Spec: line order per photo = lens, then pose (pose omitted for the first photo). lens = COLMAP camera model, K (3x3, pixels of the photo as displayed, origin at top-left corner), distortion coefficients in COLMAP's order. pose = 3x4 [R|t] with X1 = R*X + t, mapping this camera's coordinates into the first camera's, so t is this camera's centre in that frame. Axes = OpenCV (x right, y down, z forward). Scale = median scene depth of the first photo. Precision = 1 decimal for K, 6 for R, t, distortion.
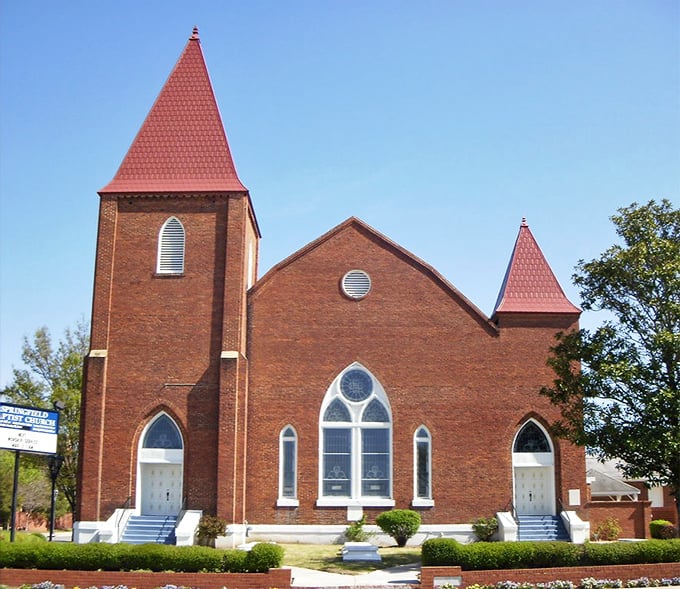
lens RADIAL K [[941.3, 0, 340.0], [0, 941.3, 294.5], [0, 0, 1]] dist [-0.079675, -0.022812]
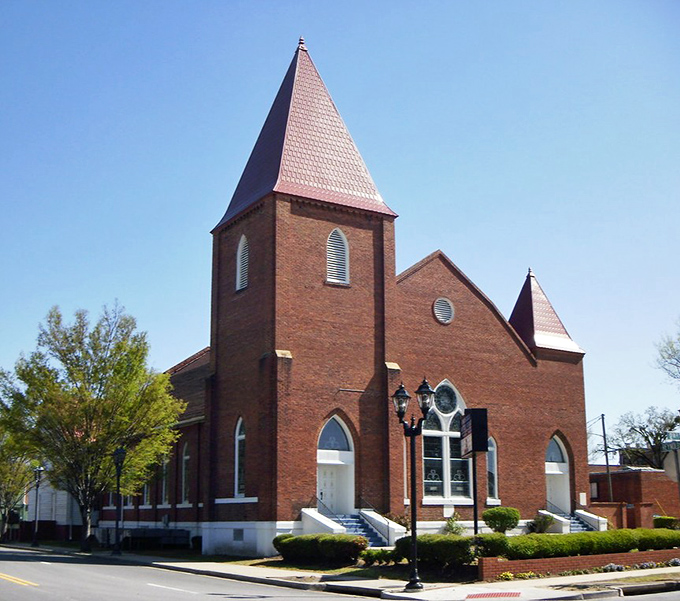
lens RADIAL K [[904.7, 0, 340.0], [0, 904.7, 318.7], [0, 0, 1]] dist [-0.036504, -0.033107]
pose [[0.844999, 0.110299, 0.523269, -0.695922], [-0.124002, 0.992242, -0.008909, 0.025653], [-0.520192, -0.057358, 0.852121, 0.137817]]
